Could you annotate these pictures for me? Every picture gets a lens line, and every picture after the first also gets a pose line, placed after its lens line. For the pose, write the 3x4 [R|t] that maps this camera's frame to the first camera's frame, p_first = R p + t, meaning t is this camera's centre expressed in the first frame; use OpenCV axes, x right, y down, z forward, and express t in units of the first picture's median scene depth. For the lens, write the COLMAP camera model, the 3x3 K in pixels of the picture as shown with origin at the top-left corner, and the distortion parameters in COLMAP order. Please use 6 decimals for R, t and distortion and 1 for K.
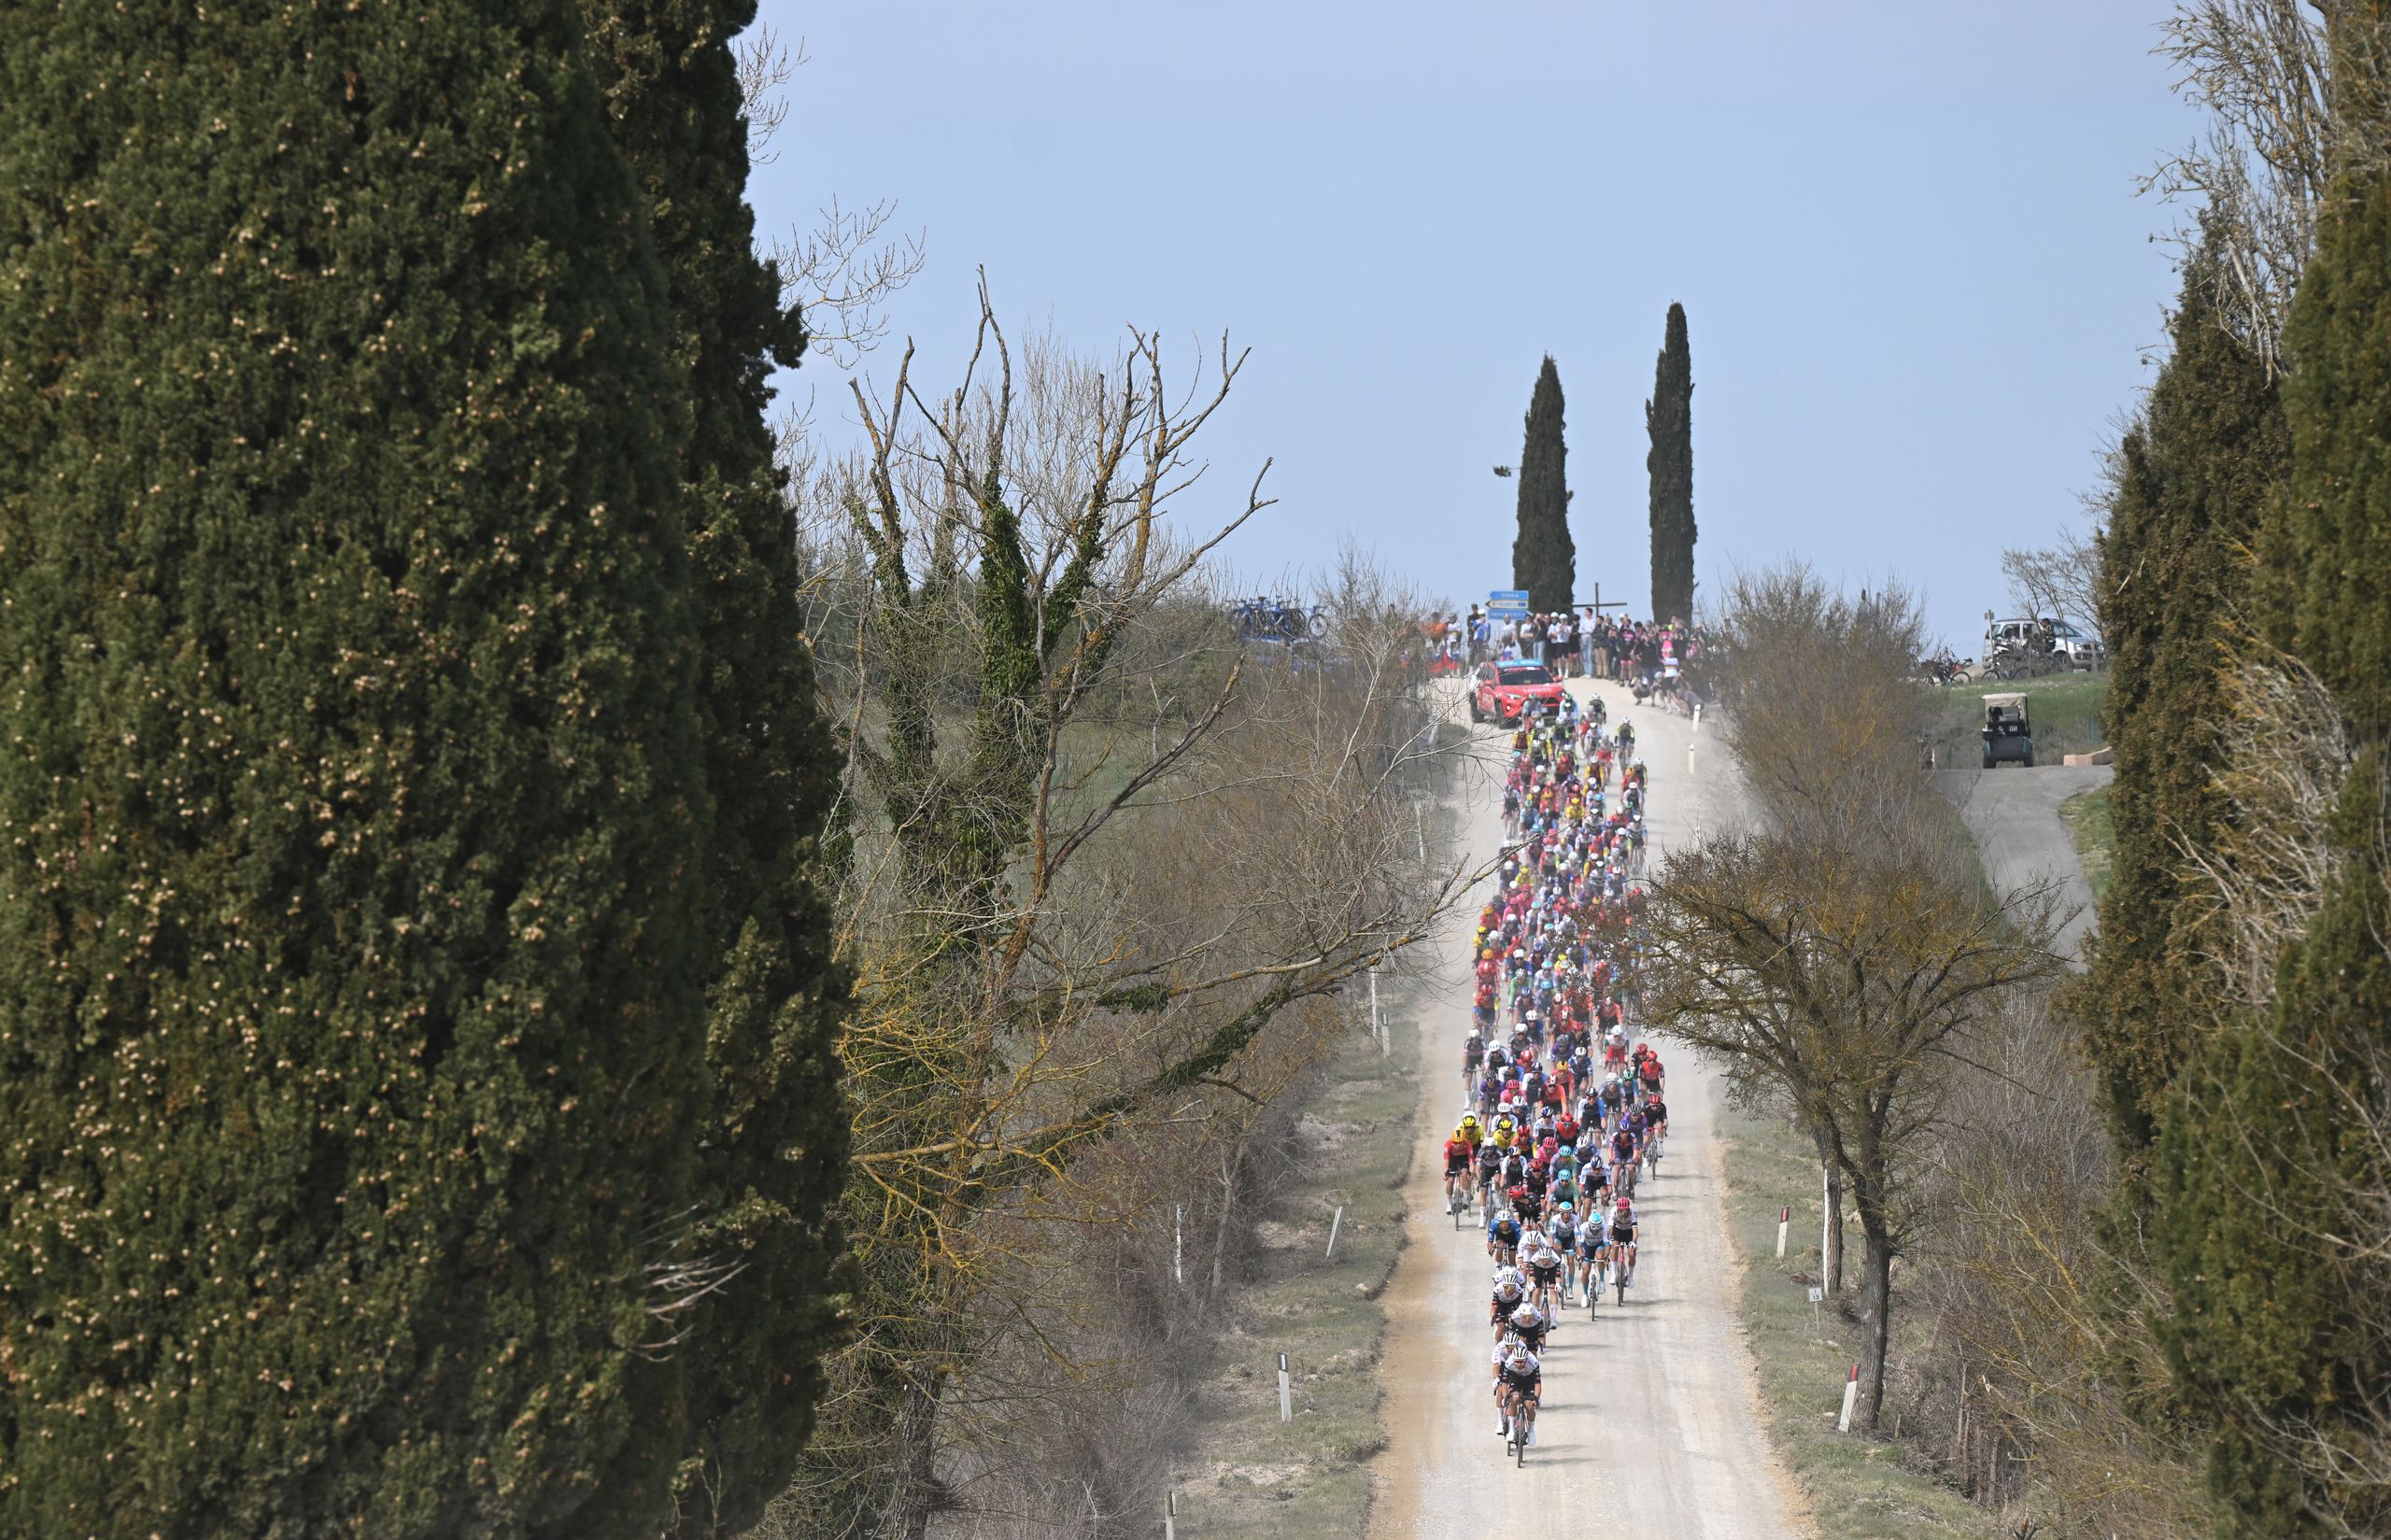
lens RADIAL K [[15440.3, 0, 1197.4], [0, 15440.3, 772.3], [0, 0, 1]] dist [-0.472023, 0.000000]
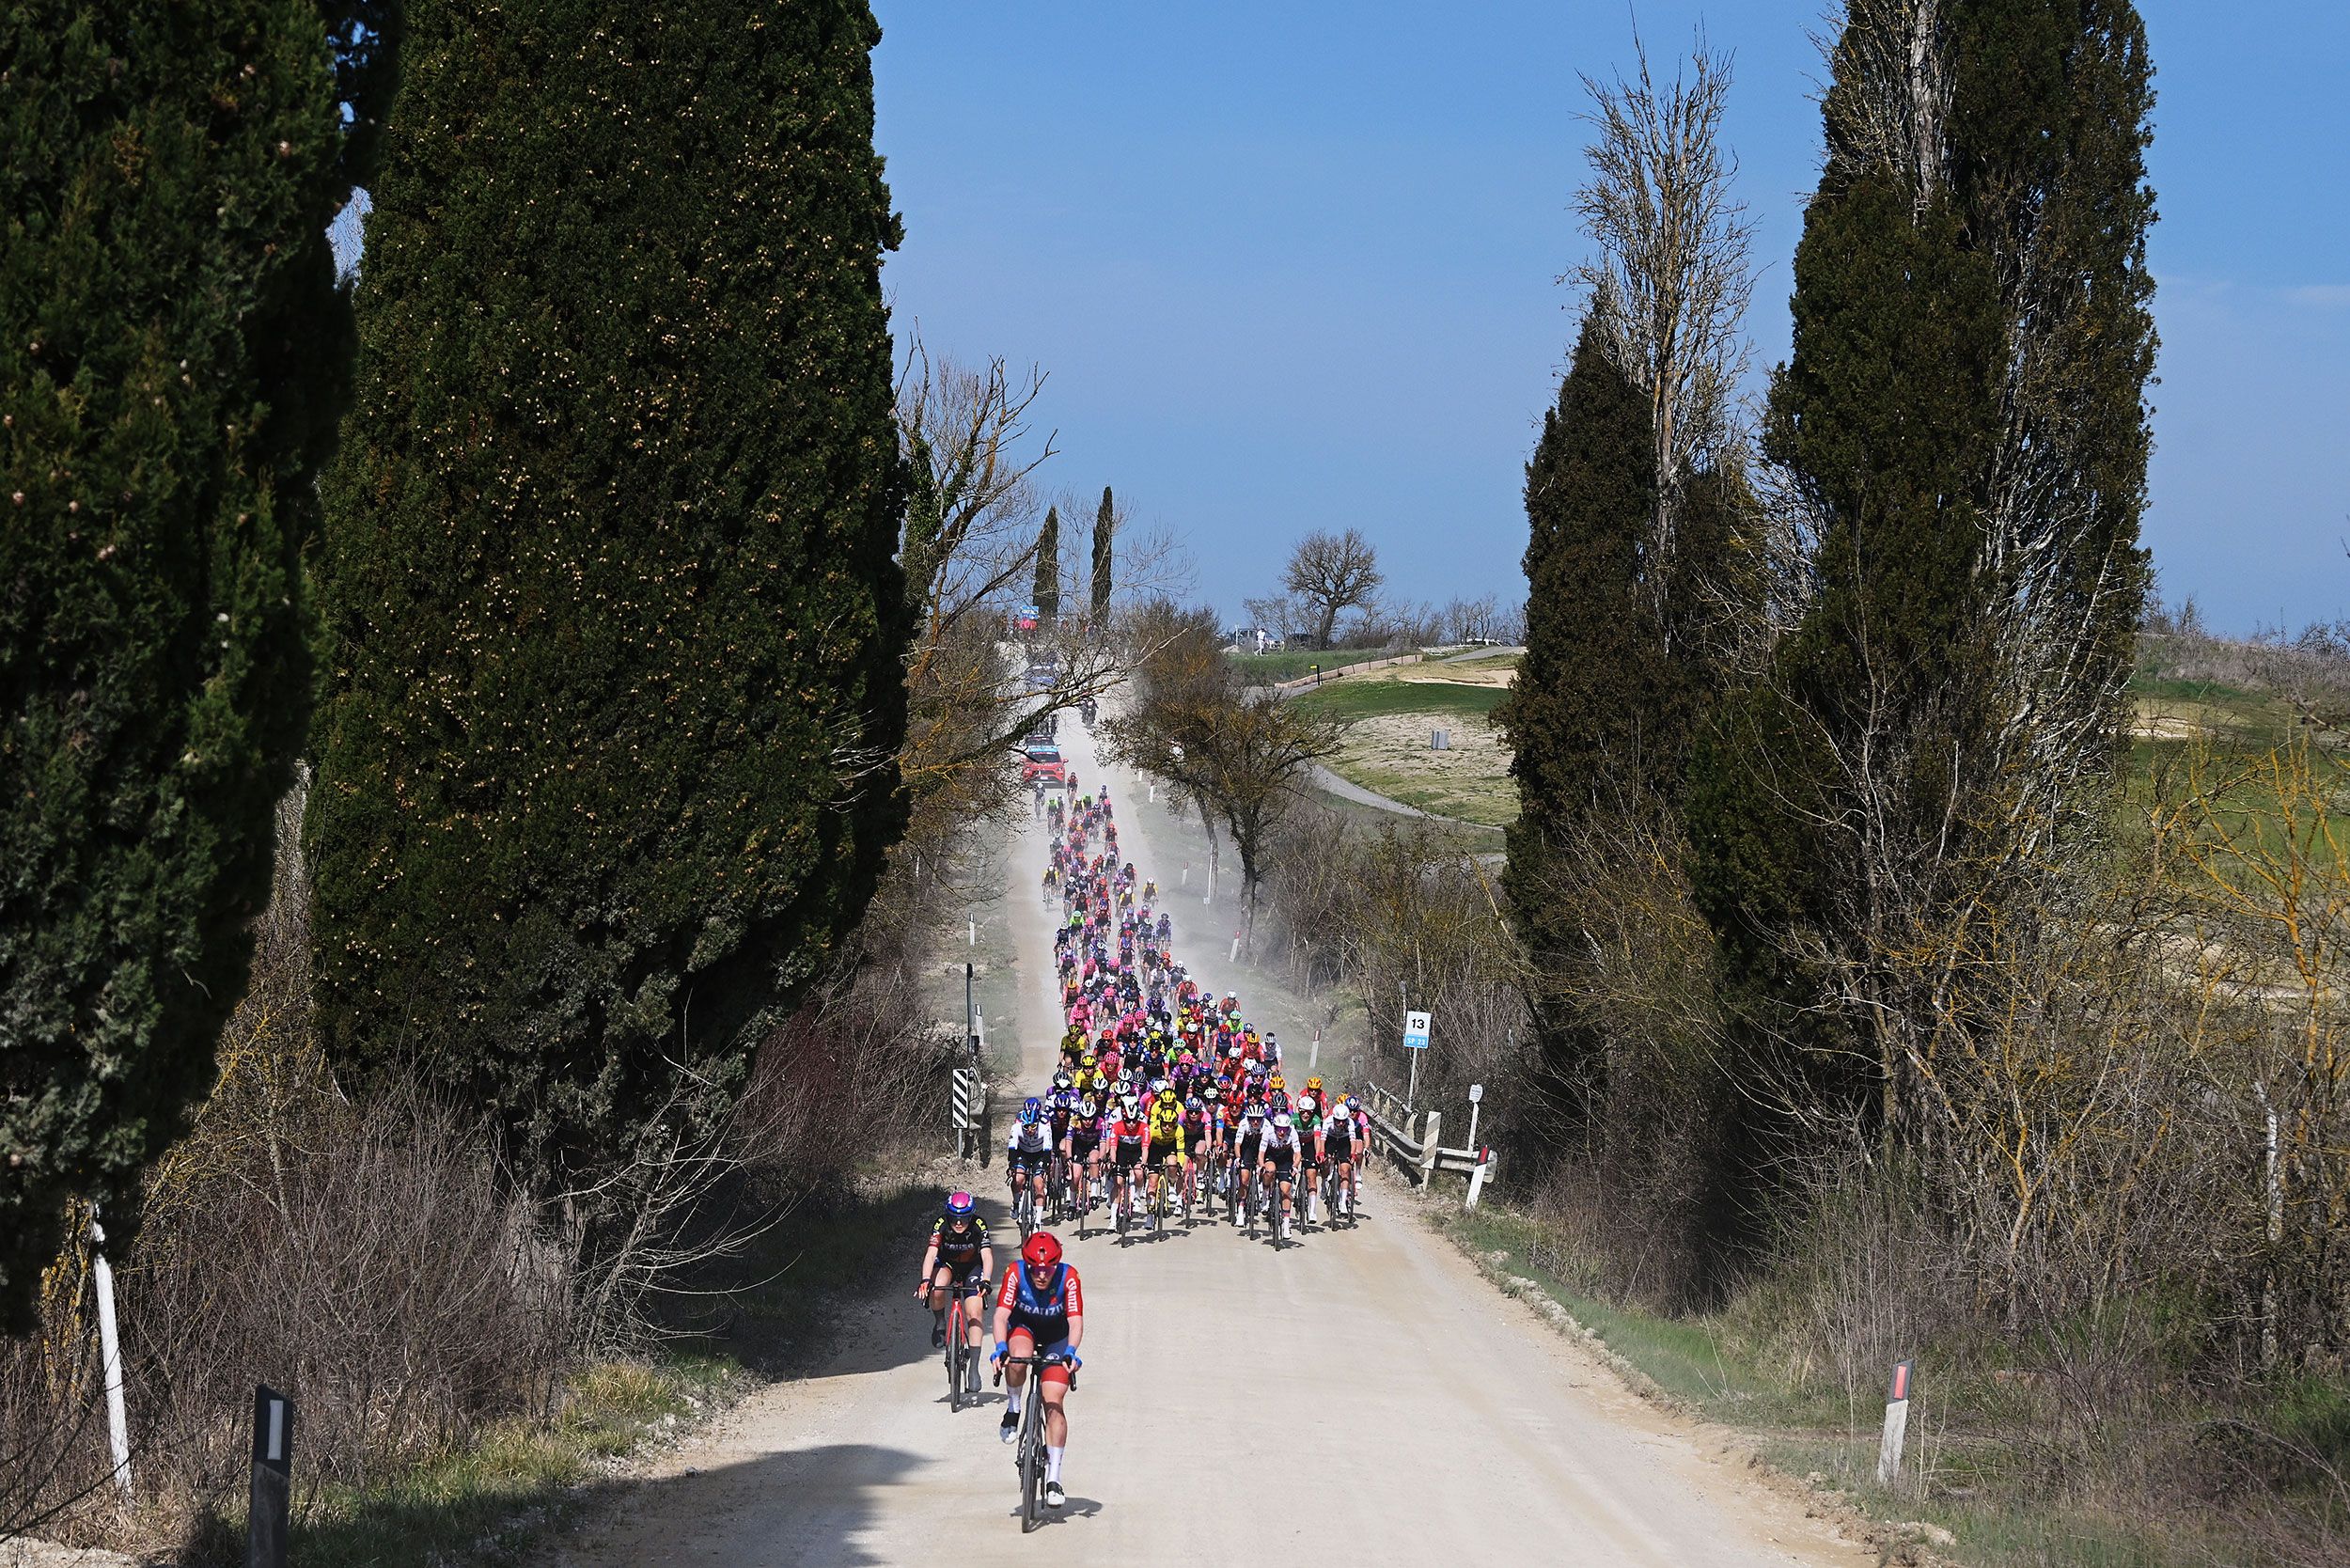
lens RADIAL K [[6318.6, 0, 1171.4], [0, 6318.6, 776.3], [0, 0, 1]] dist [-0.136131, 0.000000]
pose [[0.997766, 0.045661, 0.048764, -0.033328], [-0.046212, 0.998879, 0.010235, 0.027238], [-0.048242, -0.012465, 0.998758, 0.395058]]
